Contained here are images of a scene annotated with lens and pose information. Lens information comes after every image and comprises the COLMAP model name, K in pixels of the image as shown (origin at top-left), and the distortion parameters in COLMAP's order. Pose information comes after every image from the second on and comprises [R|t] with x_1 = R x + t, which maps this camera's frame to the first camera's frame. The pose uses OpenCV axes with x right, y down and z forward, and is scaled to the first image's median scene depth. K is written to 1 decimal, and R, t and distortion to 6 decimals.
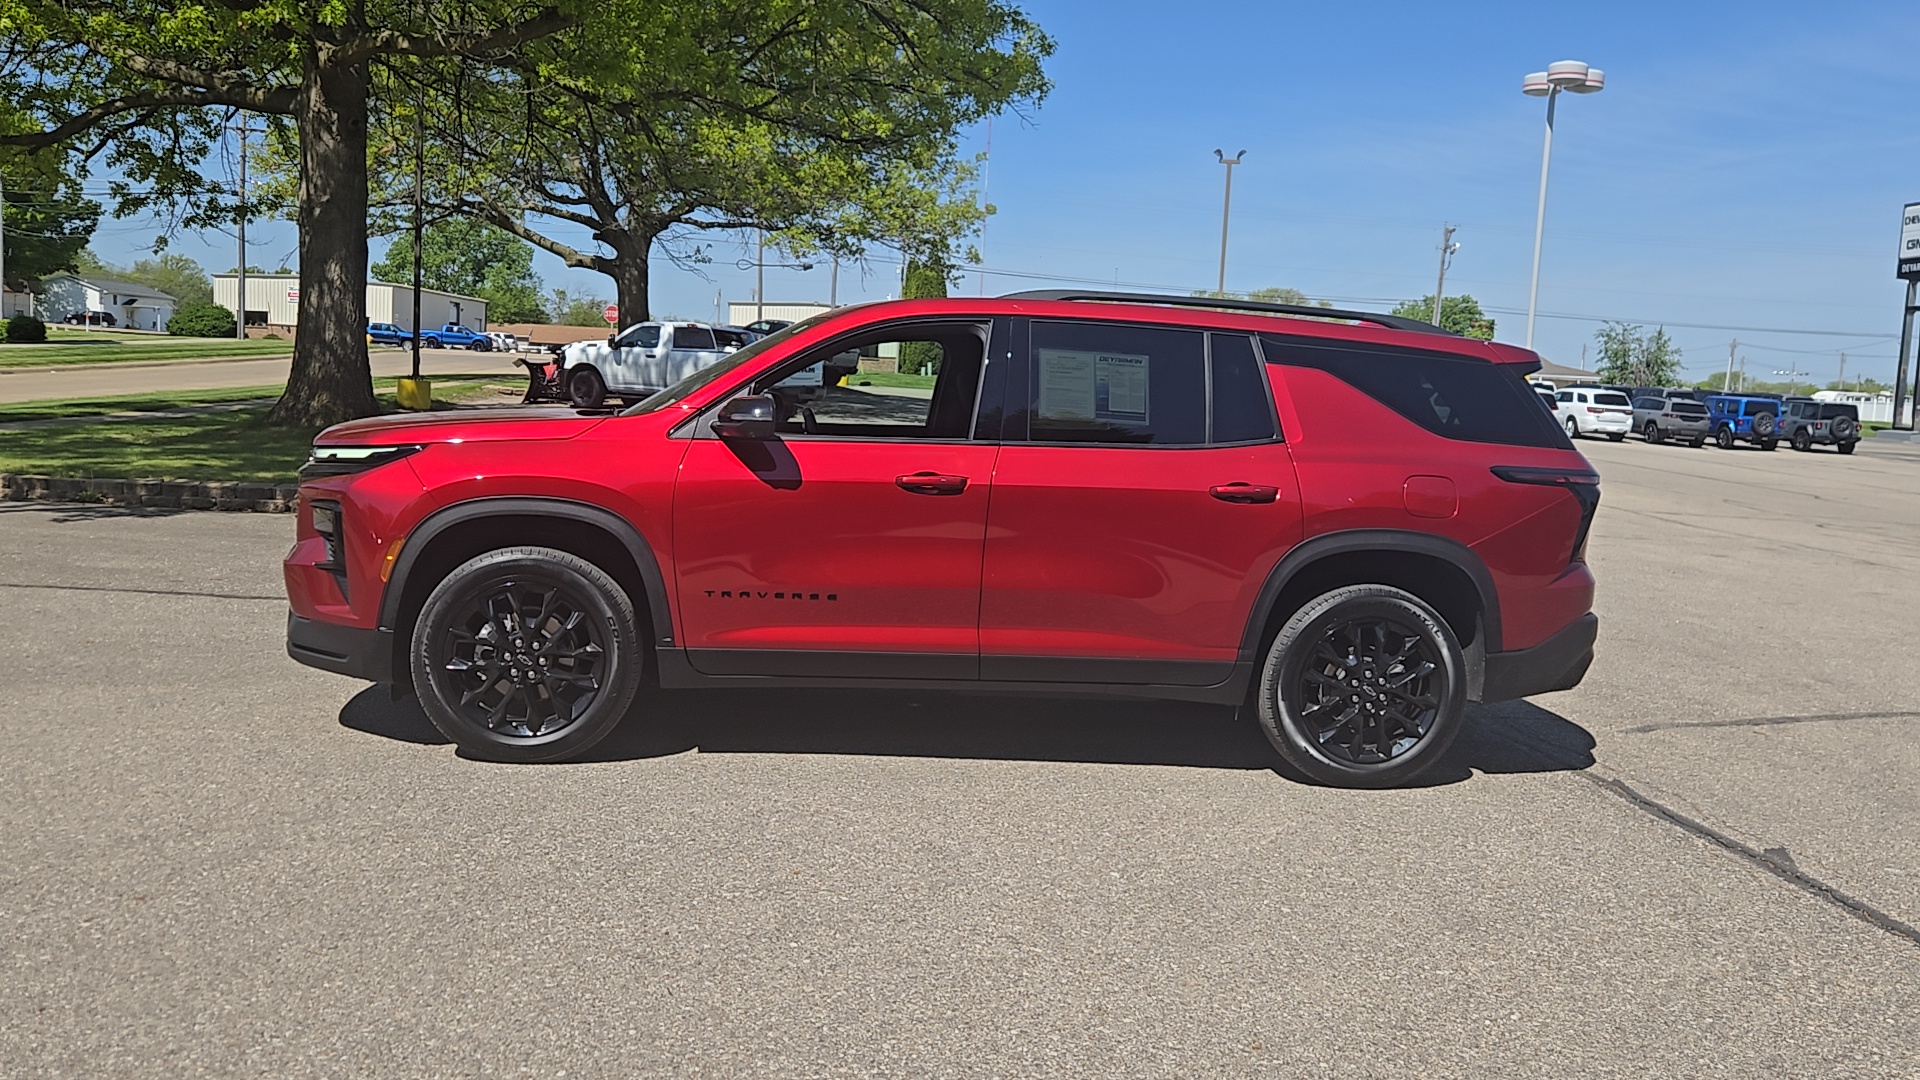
lens RADIAL K [[1598.6, 0, 950.7], [0, 1598.6, 540.2], [0, 0, 1]] dist [0.001258, -0.000518]
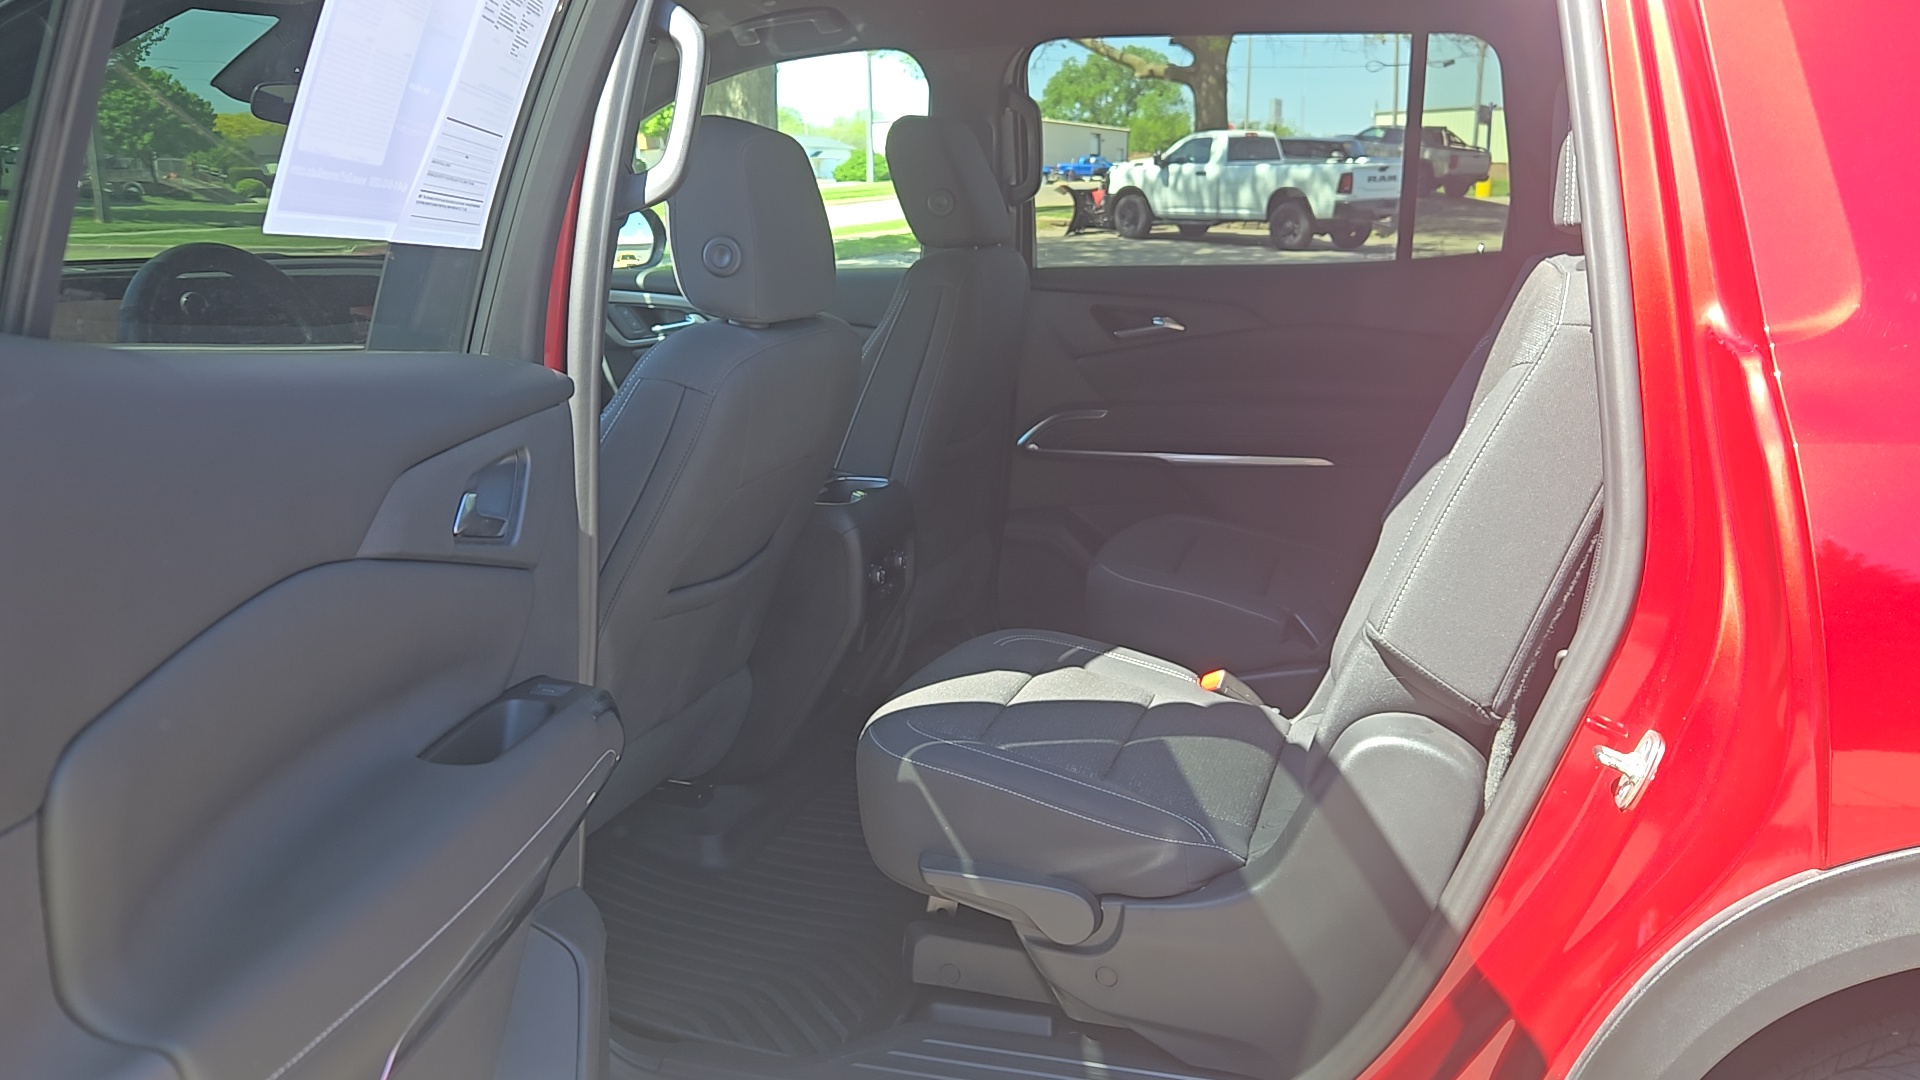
lens RADIAL K [[1598.6, 0, 975.4], [0, 1598.6, 536.0], [0, 0, 1]] dist [0.001258, -0.000518]
pose [[0.922460, 0.026261, -0.385198, 0.037191], [0.014366, 0.994659, 0.102215, -0.010335], [0.385824, -0.099823, 0.917156, 0.137790]]
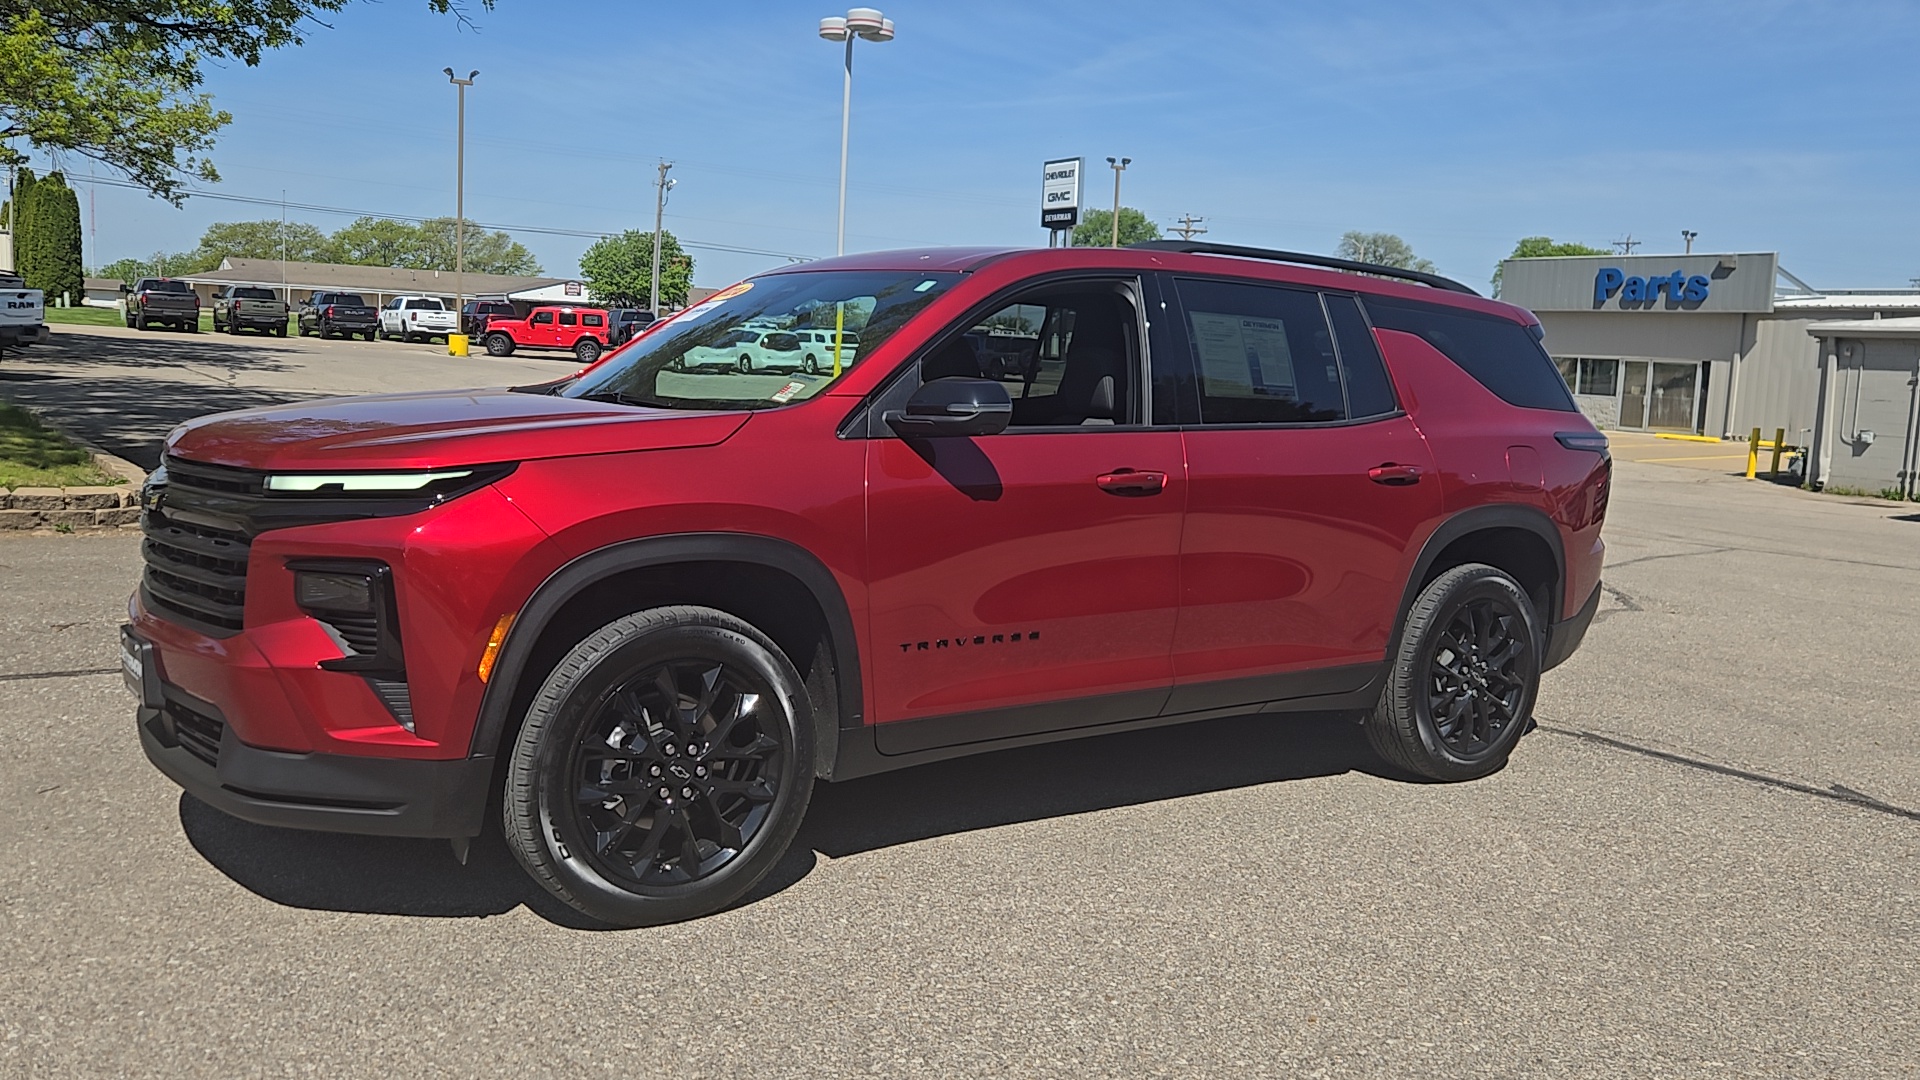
lens RADIAL K [[1598.6, 0, 961.8], [0, 1598.6, 542.4], [0, 0, 1]] dist [0.001258, -0.000518]
pose [[0.870466, -0.067974, 0.487513, -0.083768], [0.047173, 0.997380, 0.054837, -0.009341], [-0.489963, -0.024736, 0.871392, 0.060258]]
